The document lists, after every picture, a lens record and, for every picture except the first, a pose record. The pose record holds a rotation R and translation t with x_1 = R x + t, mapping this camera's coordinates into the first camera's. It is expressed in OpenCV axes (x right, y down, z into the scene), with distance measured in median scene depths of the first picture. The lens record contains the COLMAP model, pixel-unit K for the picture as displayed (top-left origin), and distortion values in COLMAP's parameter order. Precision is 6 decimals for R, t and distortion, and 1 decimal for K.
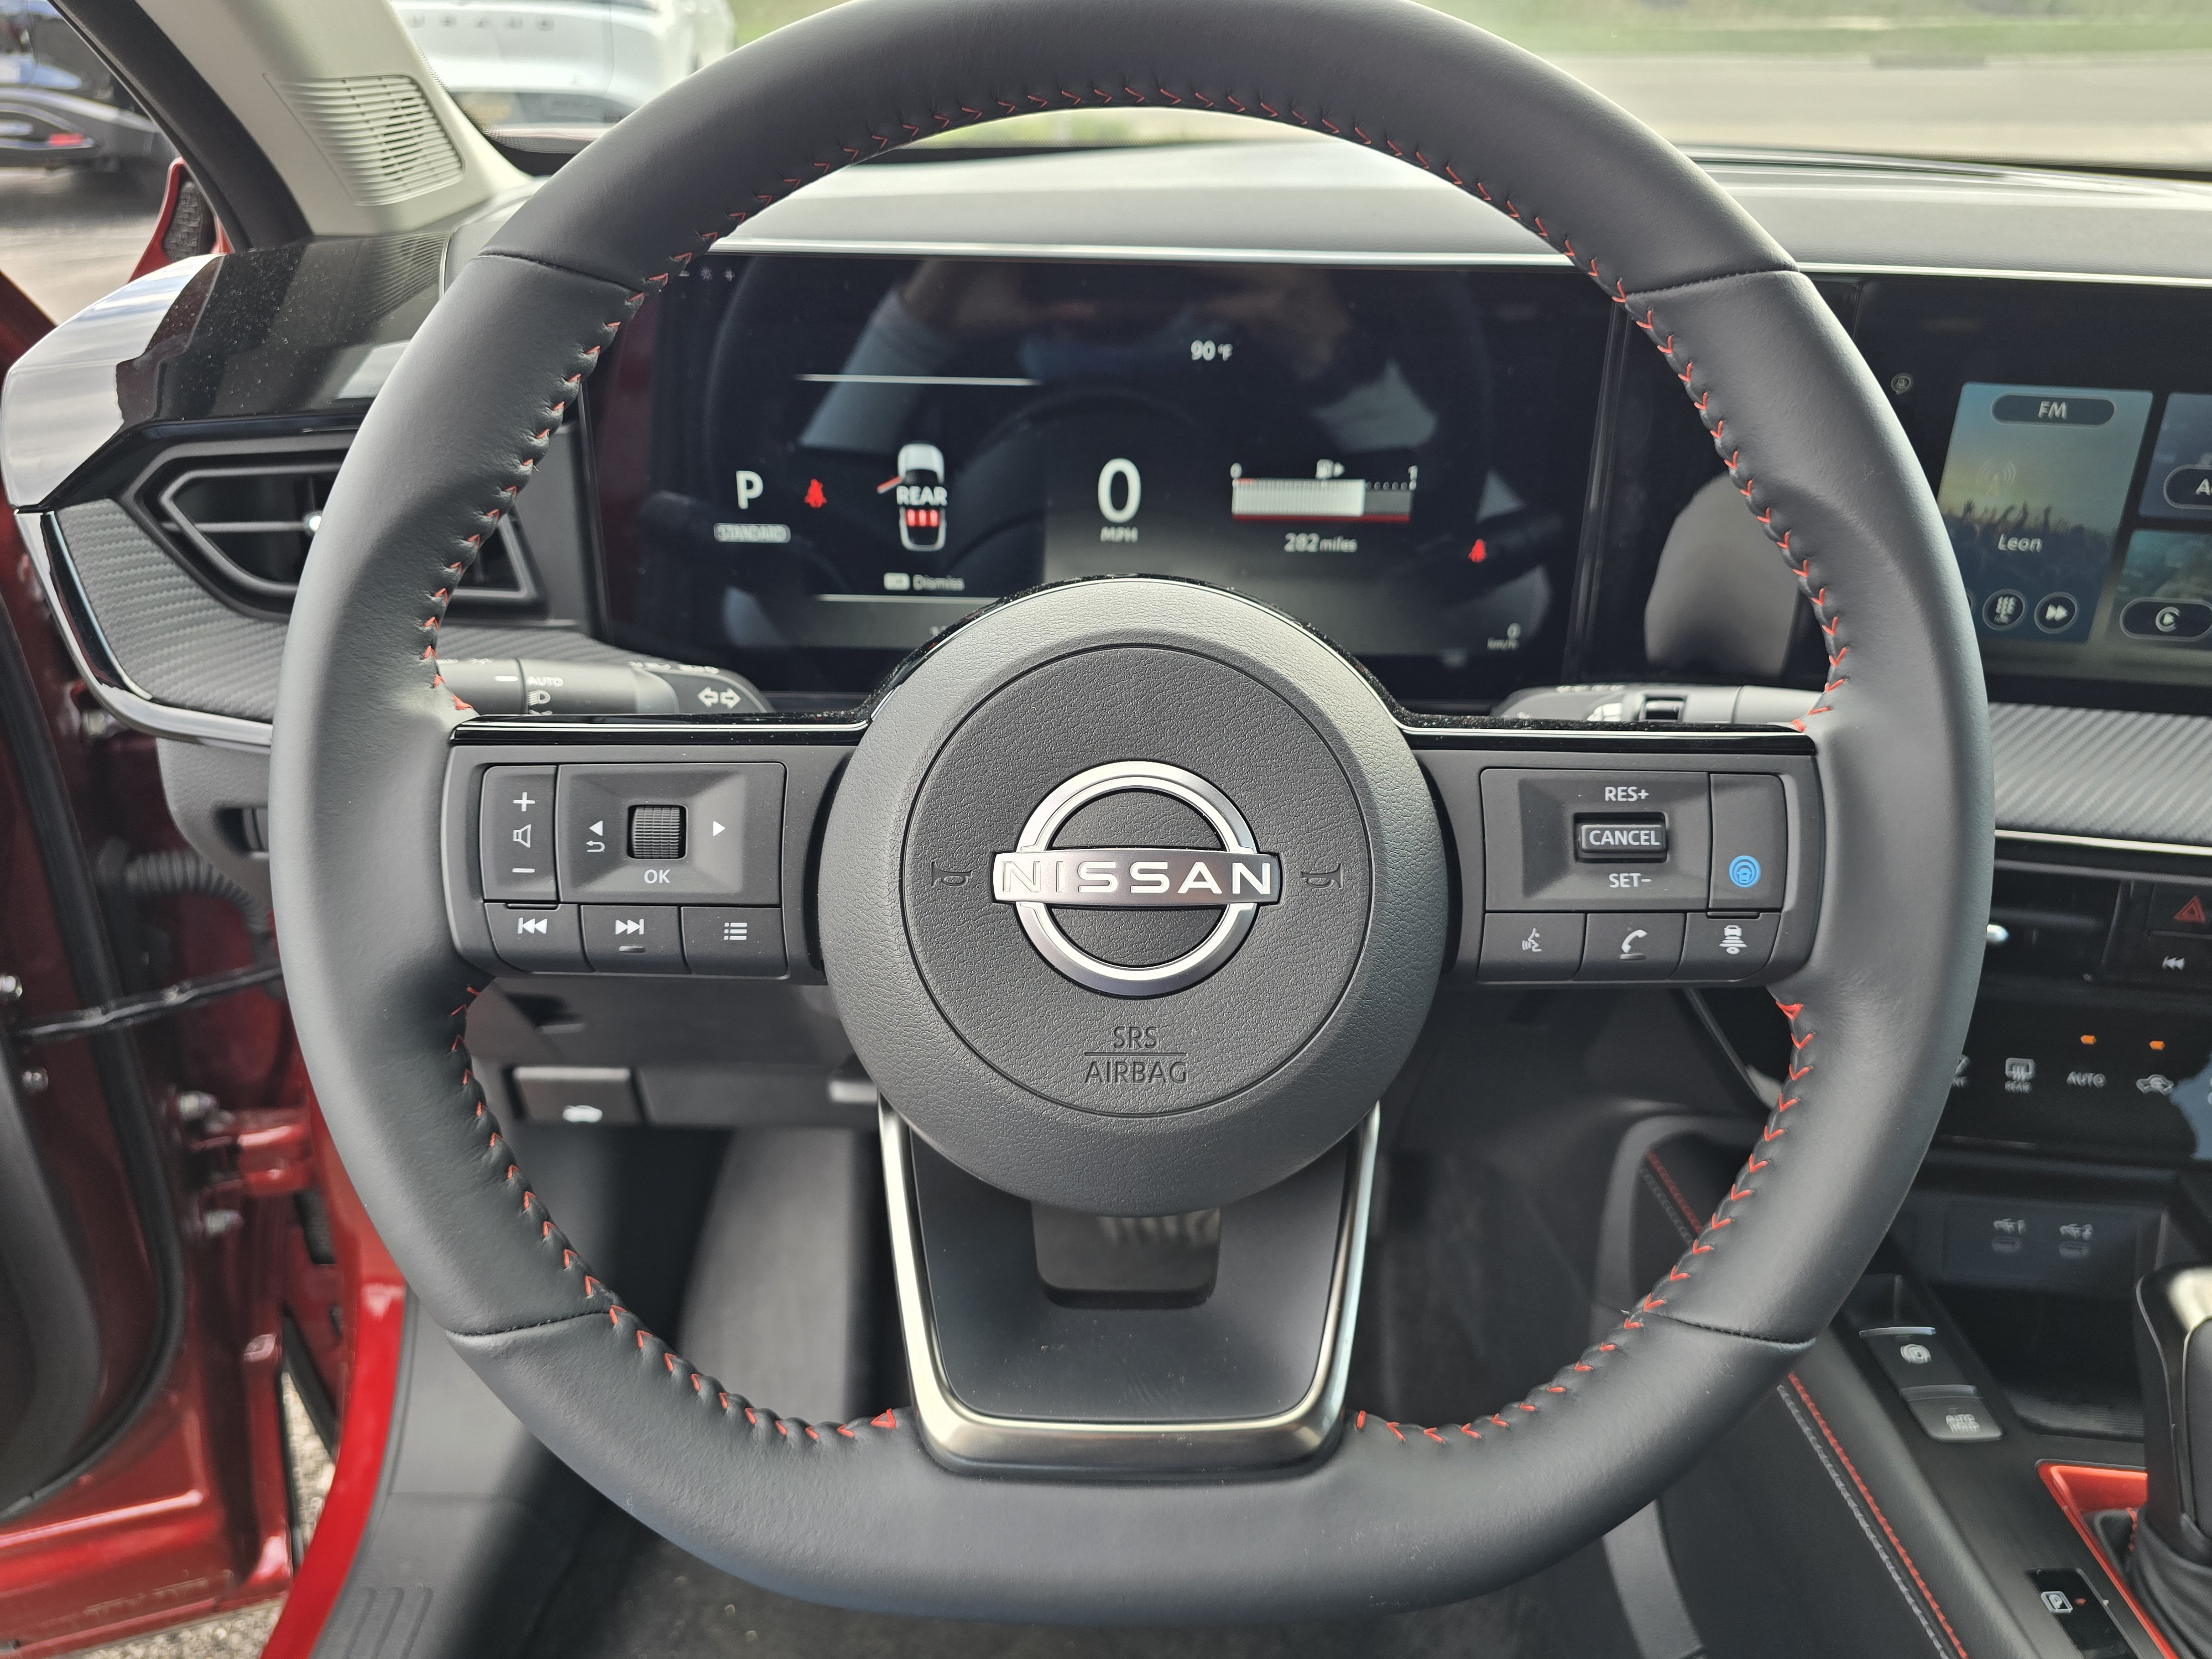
lens RADIAL K [[1513.5, 0, 1122.7], [0, 1513.5, 818.4], [0, 0, 1]] dist [0.035374, -0.058584]
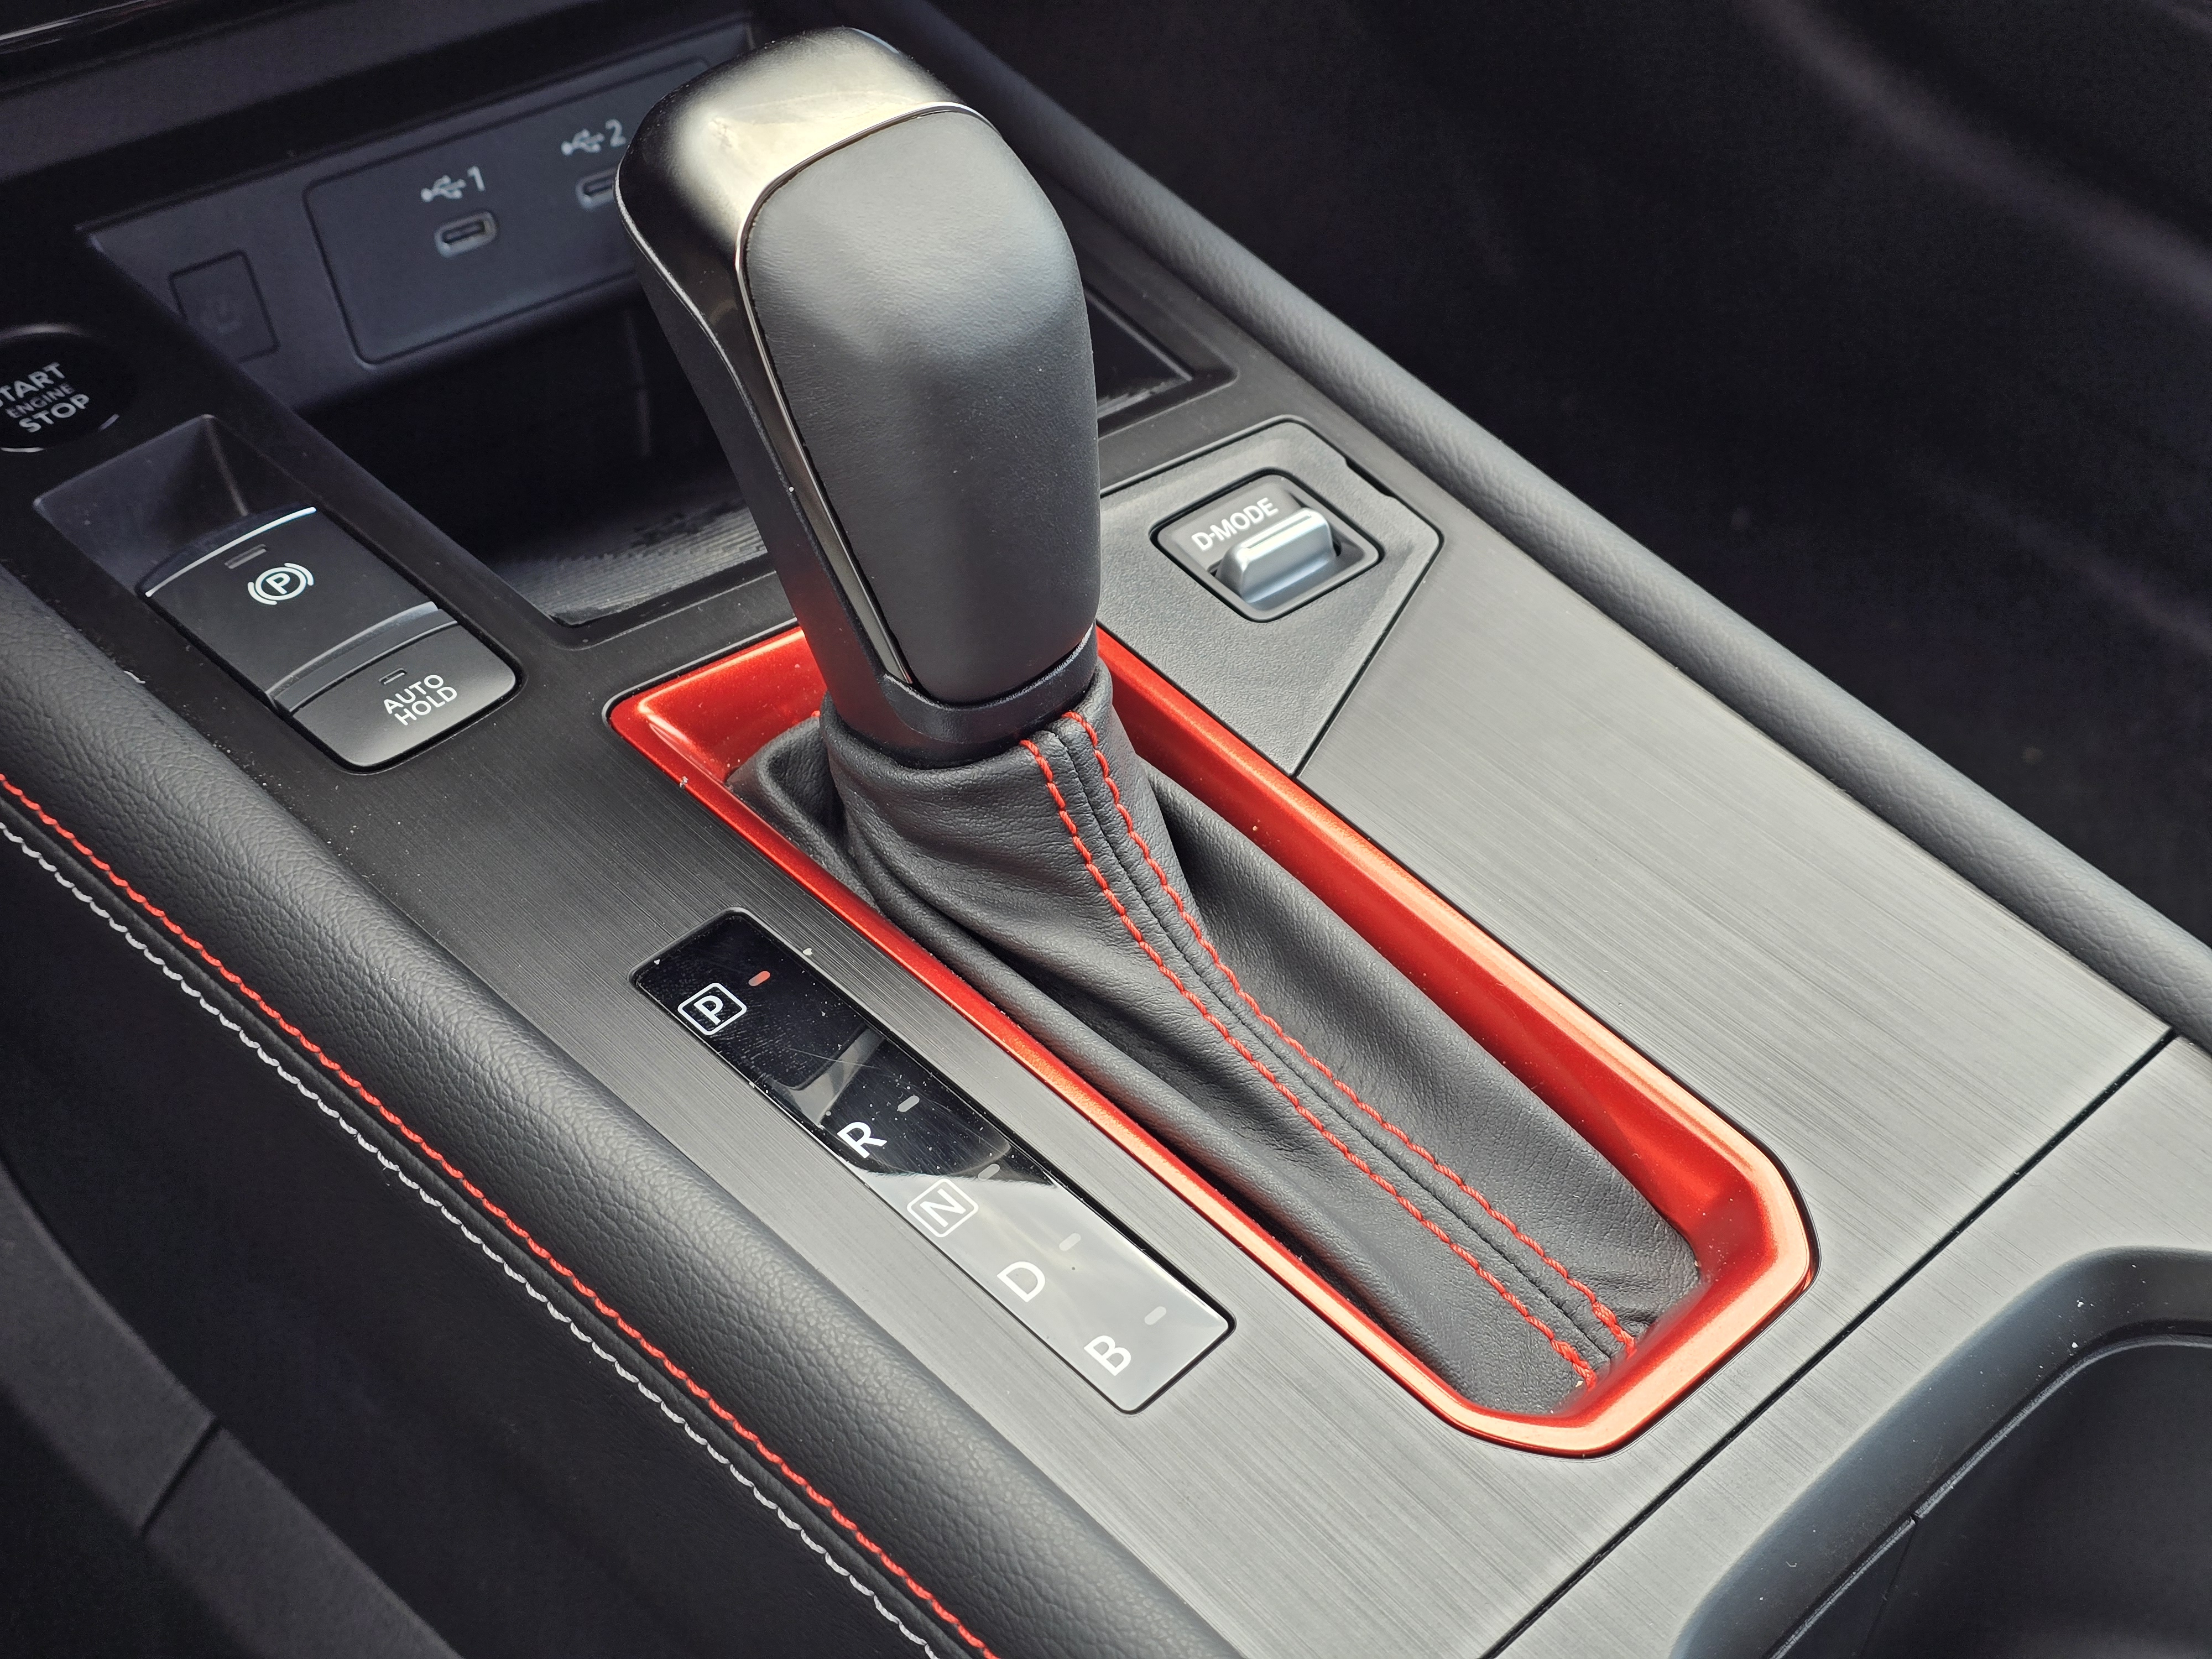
lens RADIAL K [[3015.0, 0, 1155.3], [0, 3015.0, 802.7], [0, 0, 1]] dist [0.183263, -0.619035]
pose [[0.740265, -0.465293, 0.485294, 0.330024], [0.270365, 0.866911, 0.418769, 0.160410], [-0.615557, -0.178794, 0.767543, 0.308495]]
